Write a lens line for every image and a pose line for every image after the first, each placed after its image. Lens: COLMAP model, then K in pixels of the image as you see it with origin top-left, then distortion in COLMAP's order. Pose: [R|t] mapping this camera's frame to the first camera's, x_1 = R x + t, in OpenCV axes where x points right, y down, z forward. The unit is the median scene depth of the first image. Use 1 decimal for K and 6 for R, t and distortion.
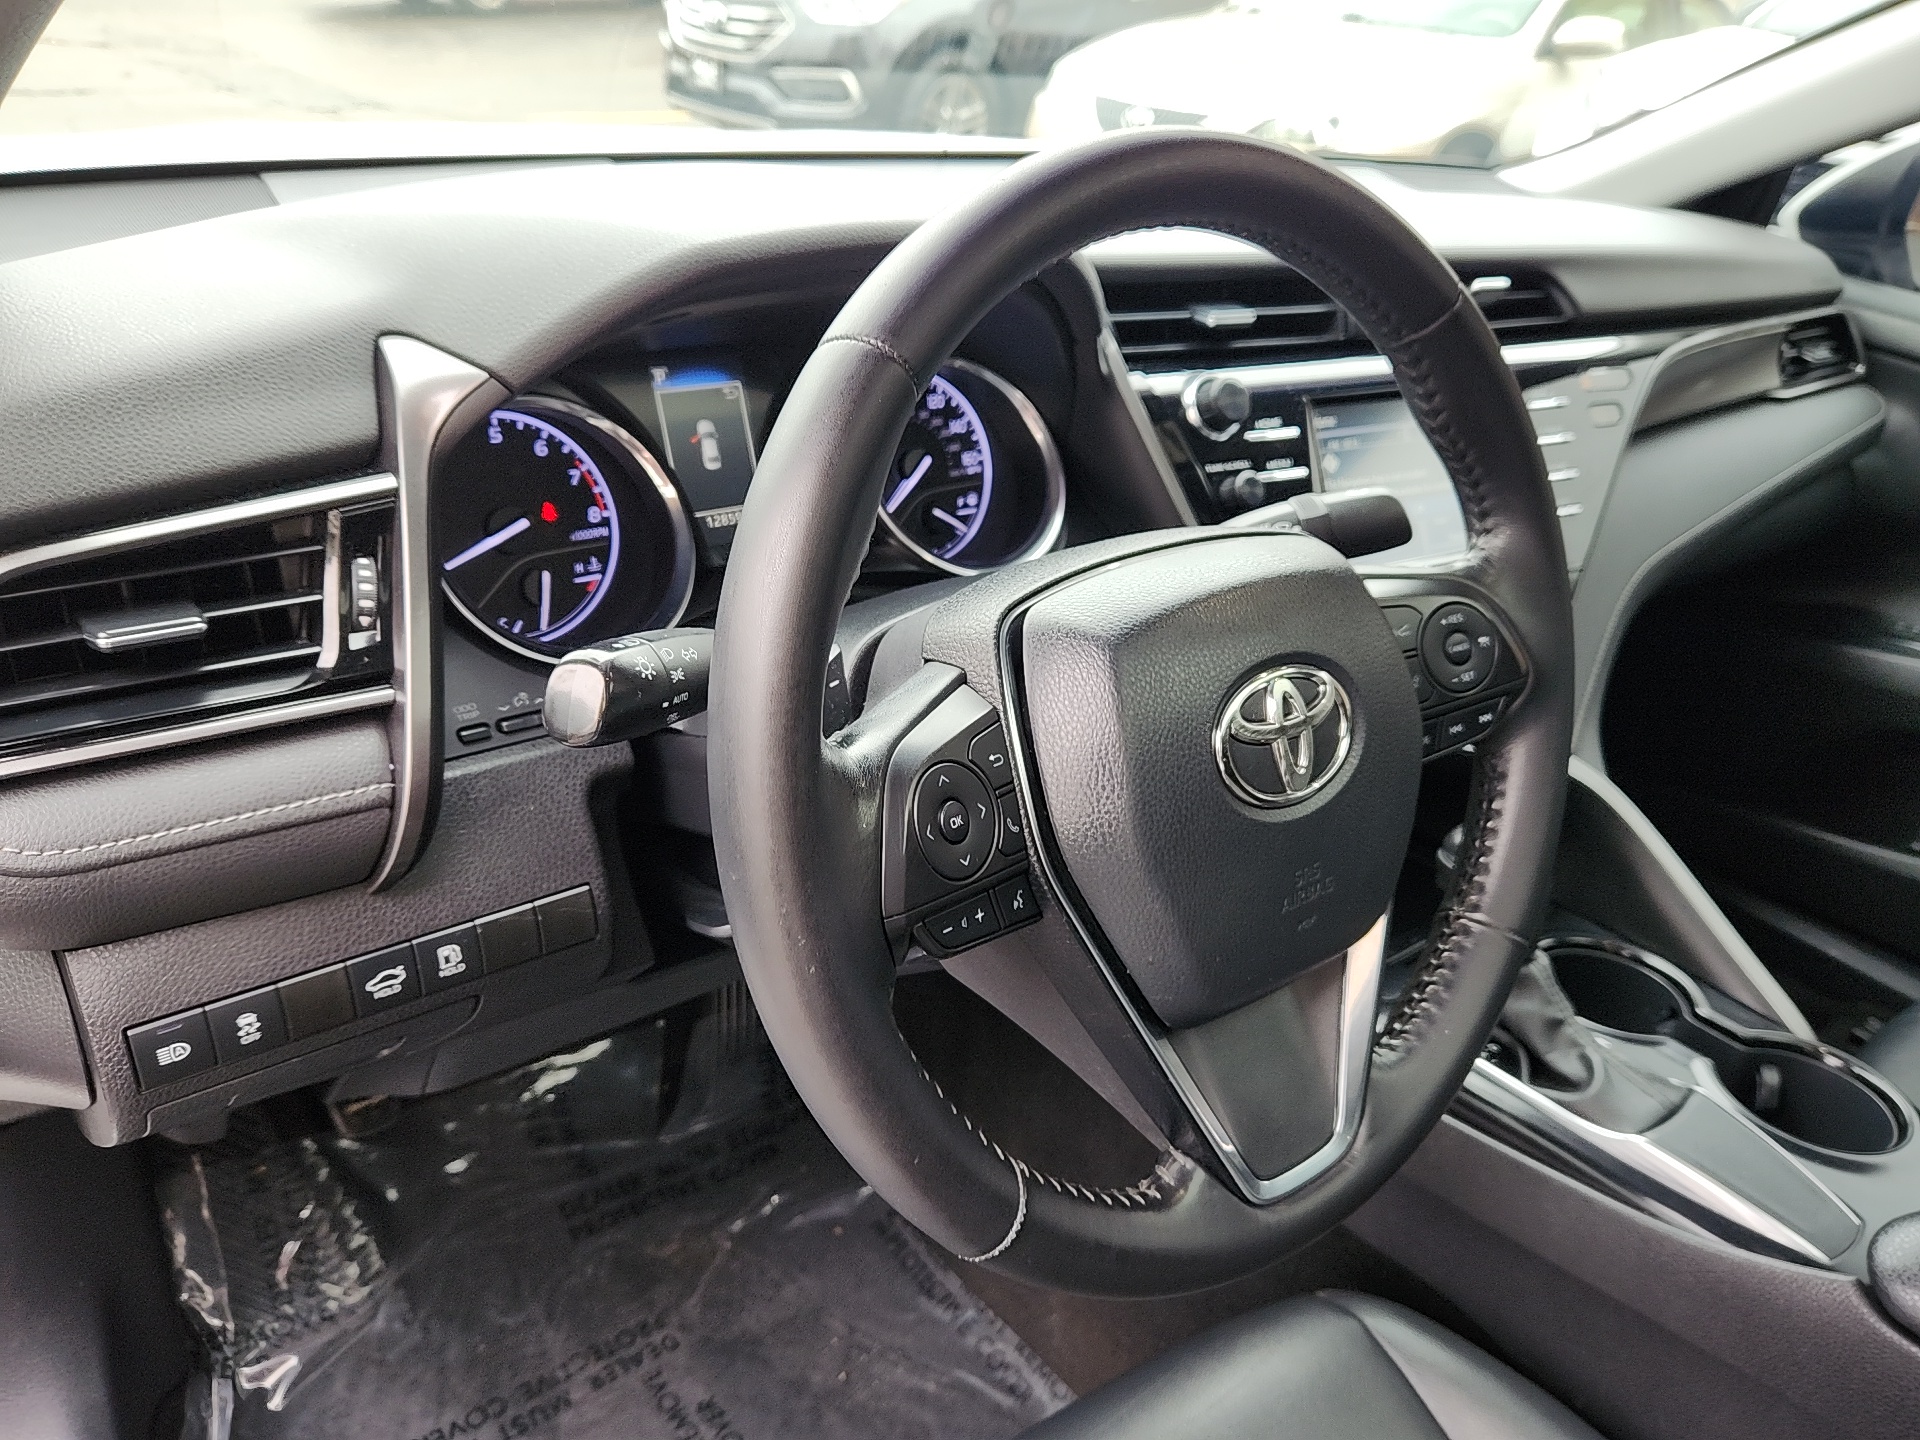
lens RADIAL K [[1603.3, 0, 961.6], [0, 1603.3, 718.4], [0, 0, 1]] dist [0.059202, -0.067156]
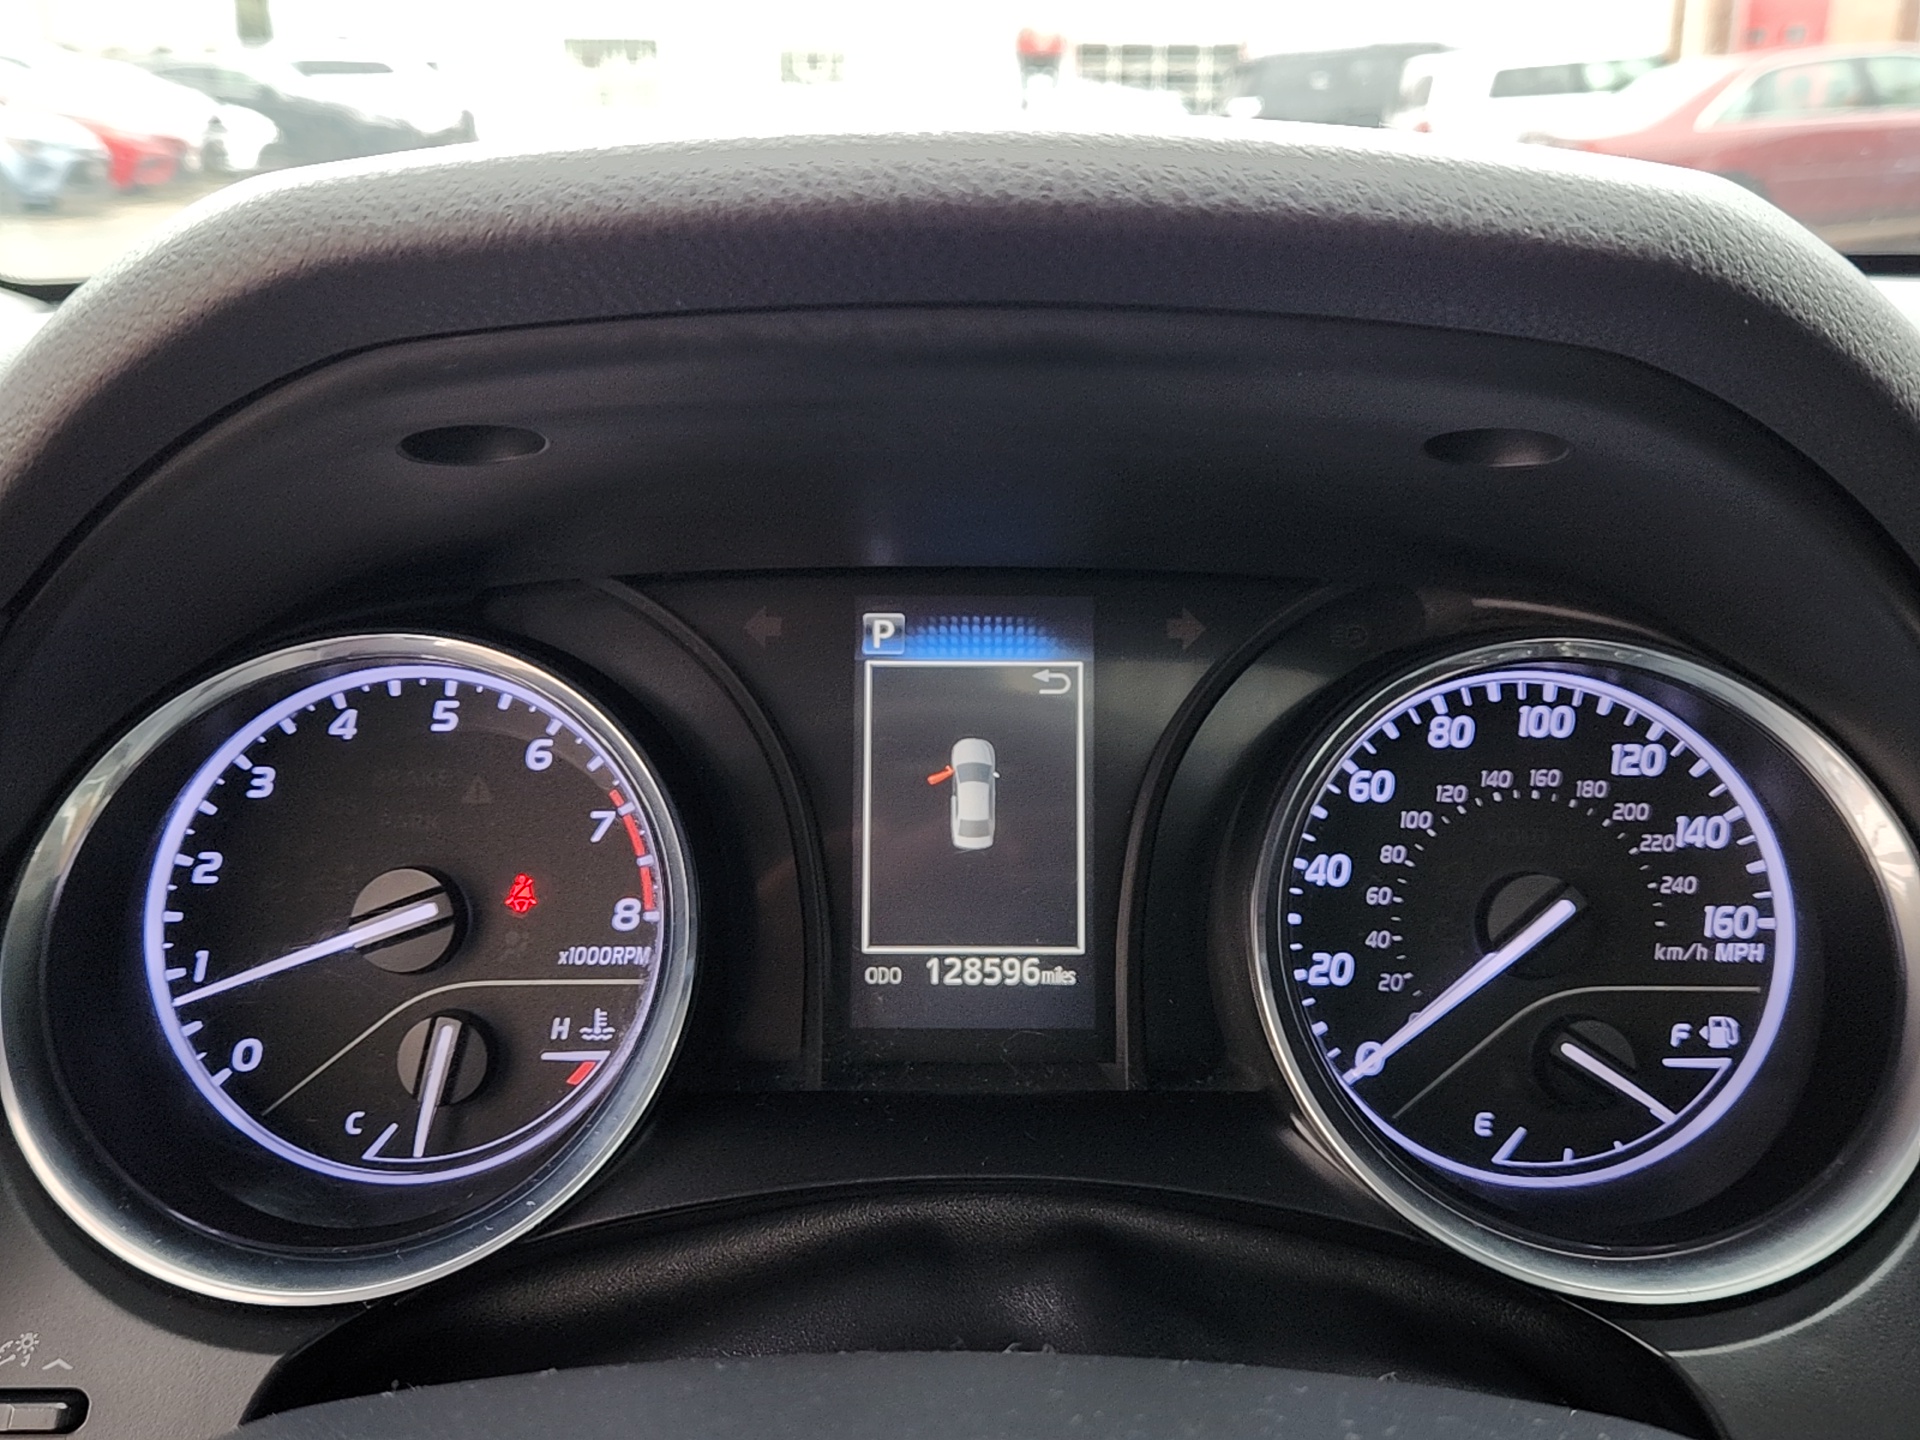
lens RADIAL K [[1603.3, 0, 960.5], [0, 1603.3, 718.0], [0, 0, 1]] dist [0.059202, -0.067156]
pose [[0.768762, 0.093174, -0.632711, 0.102206], [-0.217200, 0.968565, -0.121271, -0.126871], [0.601522, 0.230653, 0.764833, 0.616342]]
